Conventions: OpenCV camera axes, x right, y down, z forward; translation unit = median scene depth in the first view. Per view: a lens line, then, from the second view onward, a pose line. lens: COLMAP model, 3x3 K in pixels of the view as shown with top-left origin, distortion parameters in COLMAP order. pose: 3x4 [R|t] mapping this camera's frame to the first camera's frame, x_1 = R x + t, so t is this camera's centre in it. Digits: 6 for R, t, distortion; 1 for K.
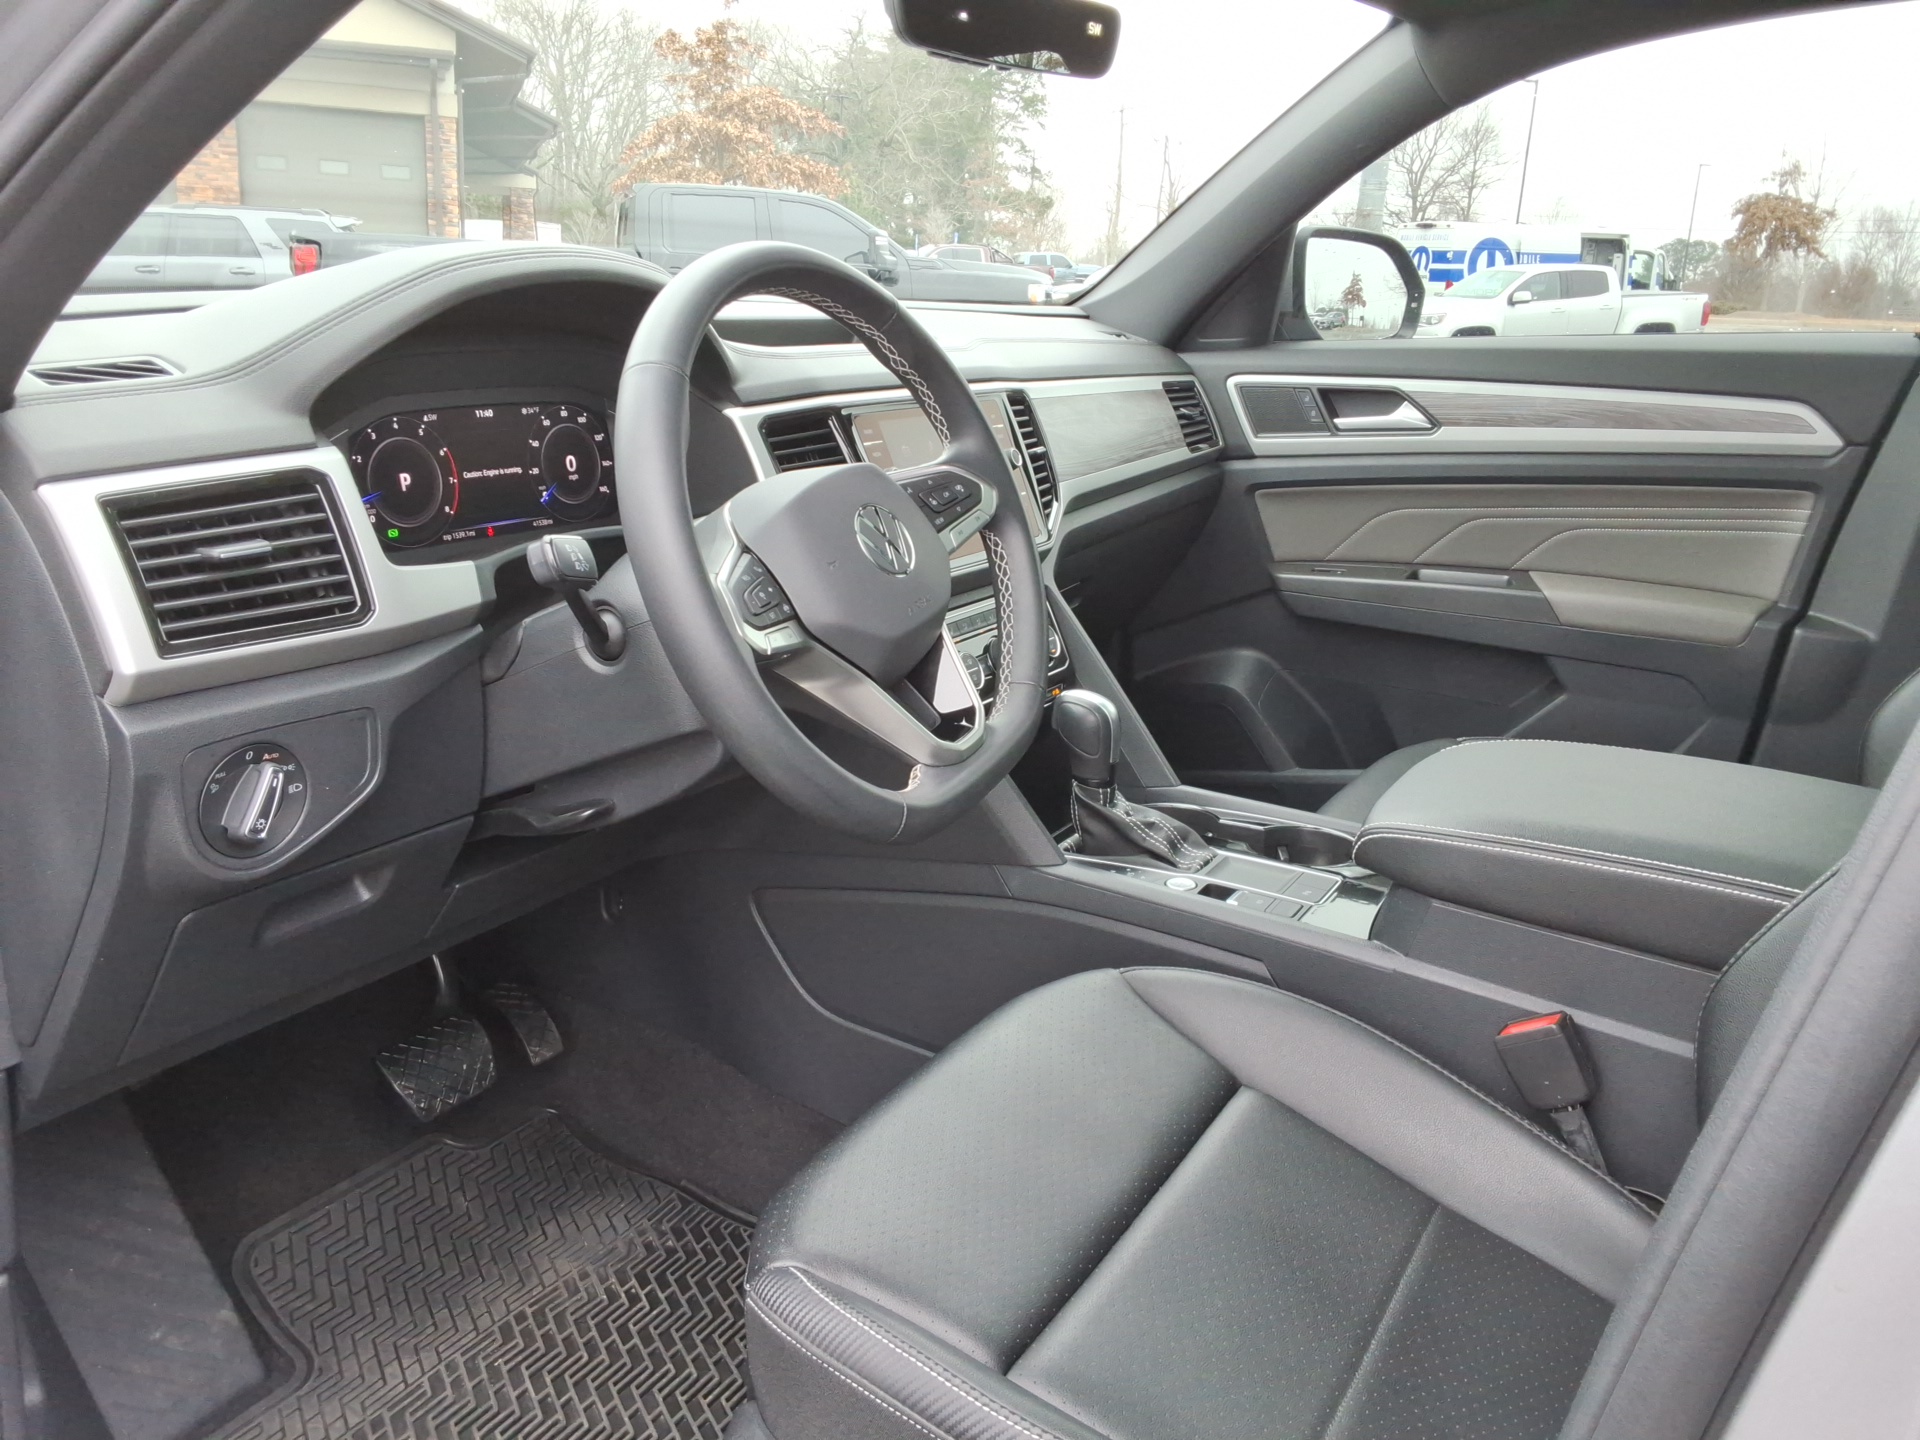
lens RADIAL K [[1530.3, 0, 947.9], [0, 1530.3, 705.2], [0, 0, 1]] dist [0.092773, -0.137307]
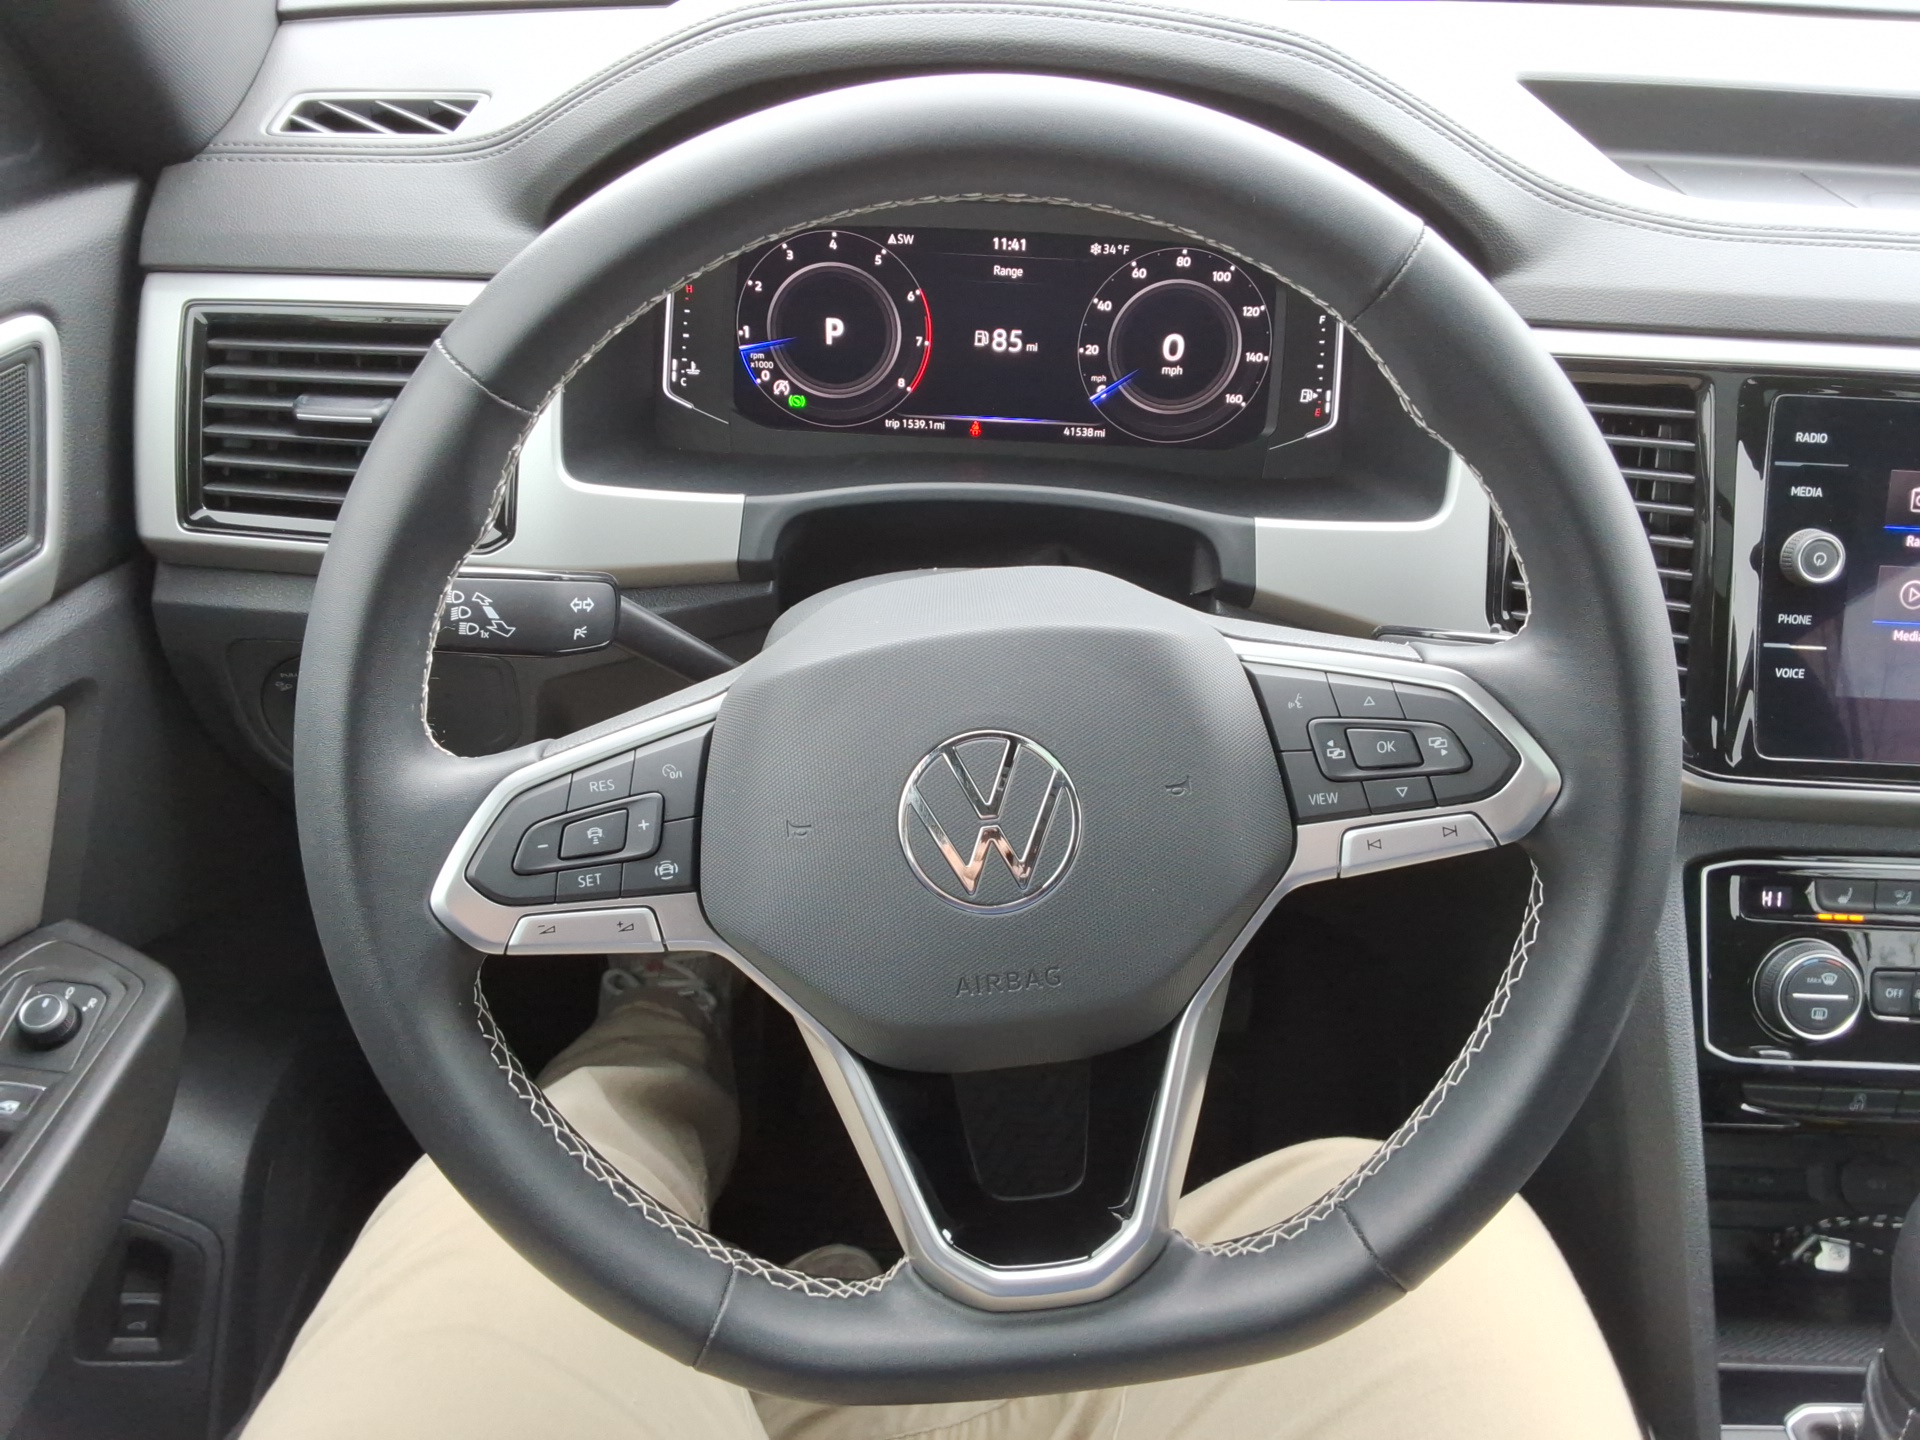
lens RADIAL K [[1530.3, 0, 984.3], [0, 1530.3, 686.6], [0, 0, 1]] dist [0.092773, -0.137307]
pose [[0.520533, 0.442765, -0.730072, 0.224071], [-0.259718, 0.896633, 0.358603, -0.251891], [0.813383, 0.002948, 0.581721, 0.644424]]
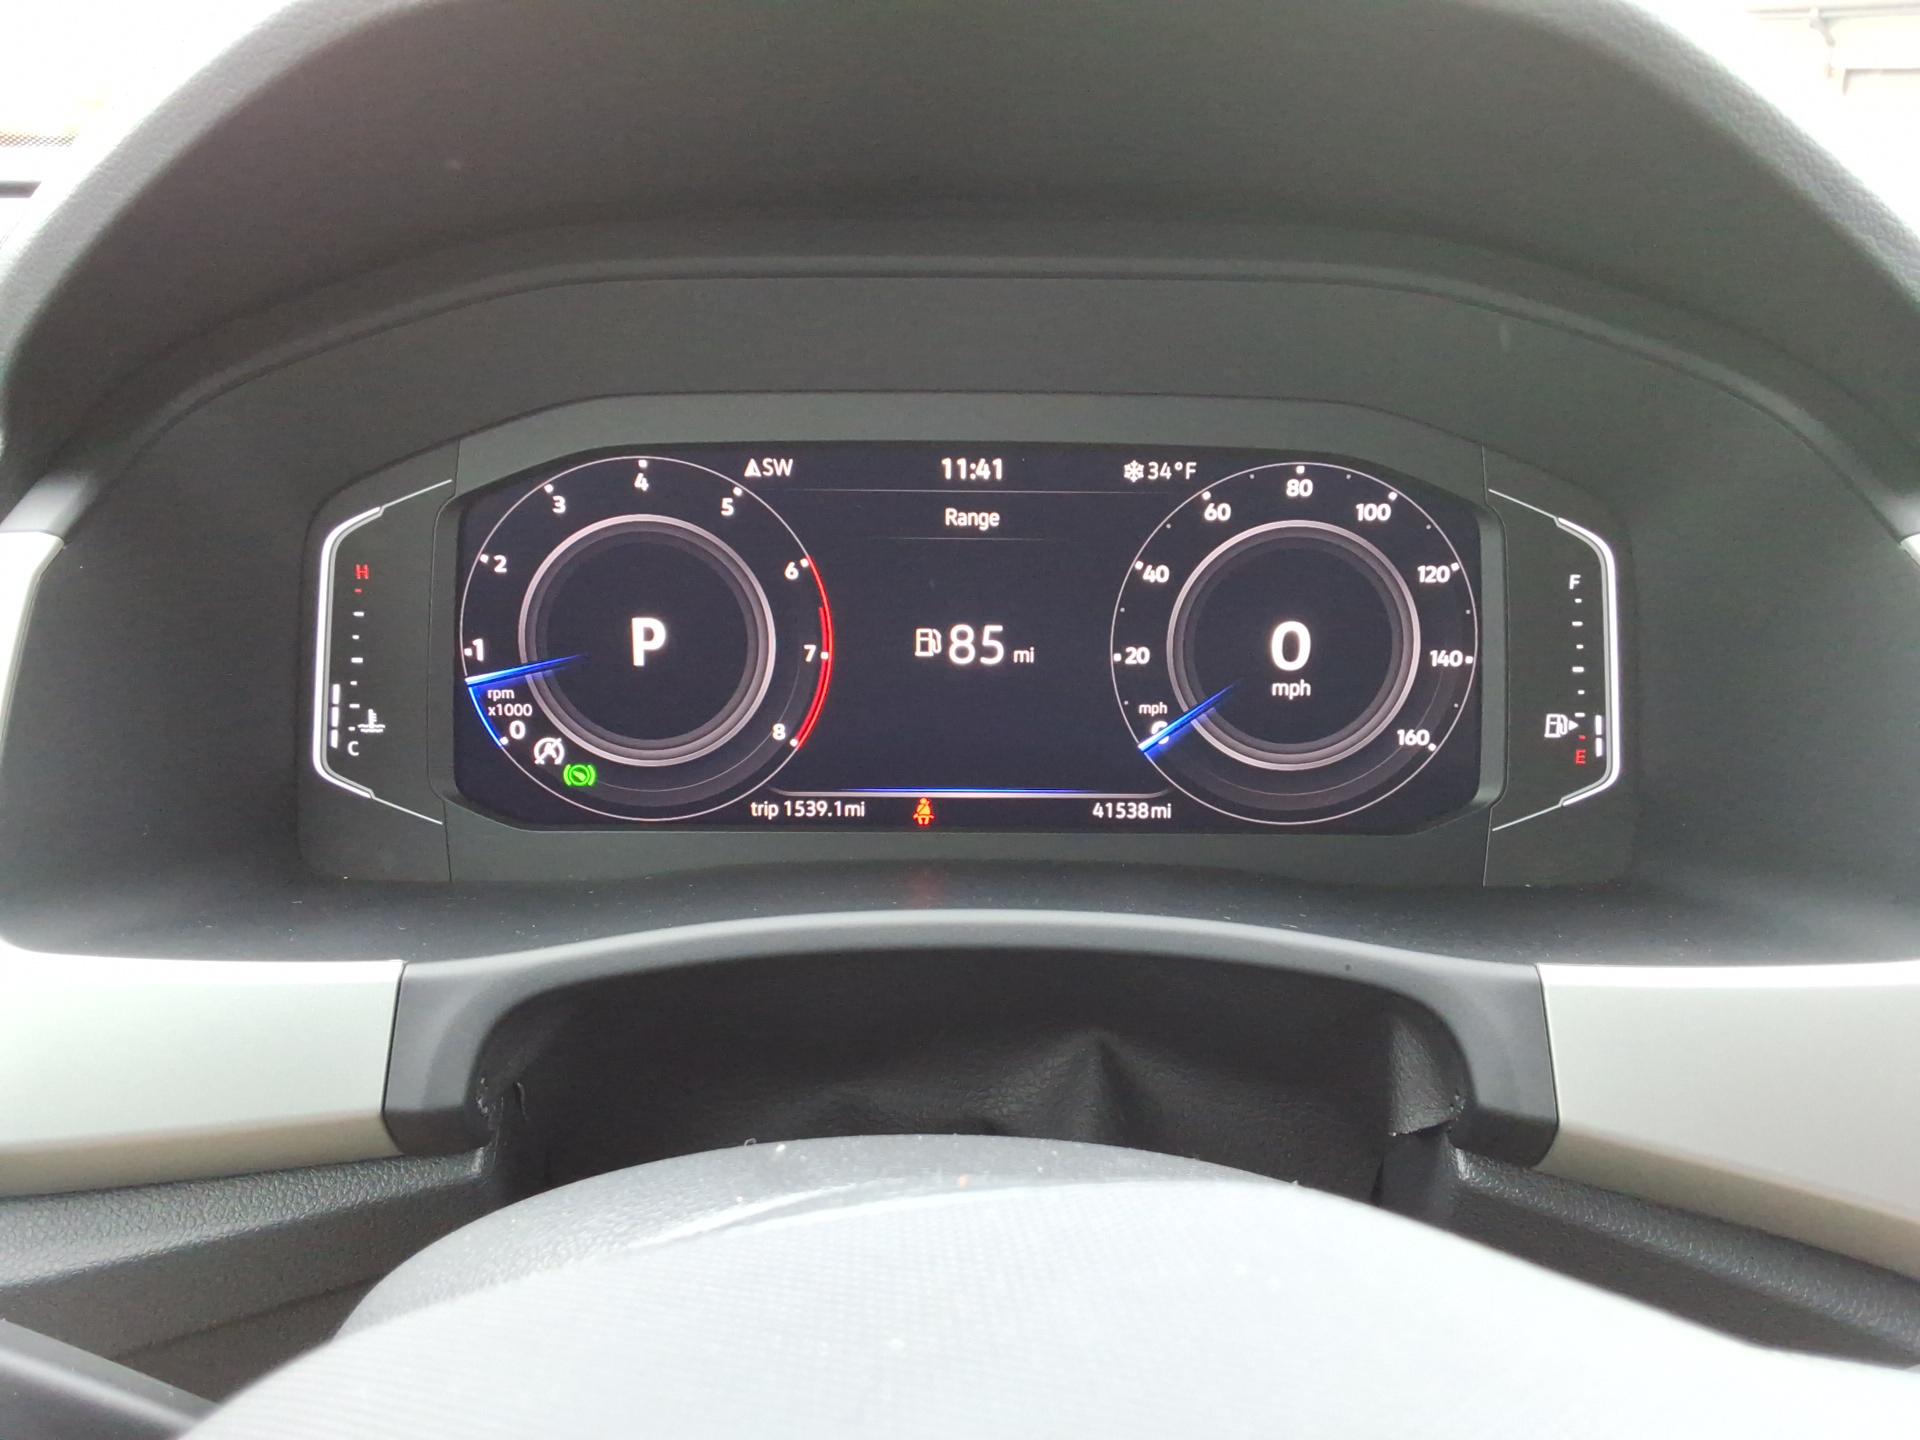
lens RADIAL K [[1633.0, 0, 996.8], [0, 1633.0, 697.7], [0, 0, 1]] dist [0.114078, -0.011772]
pose [[0.533654, 0.205600, -0.820331, -0.000669], [-0.220960, 0.970202, 0.099421, -0.179805], [0.816327, 0.128204, 0.563181, 0.825550]]
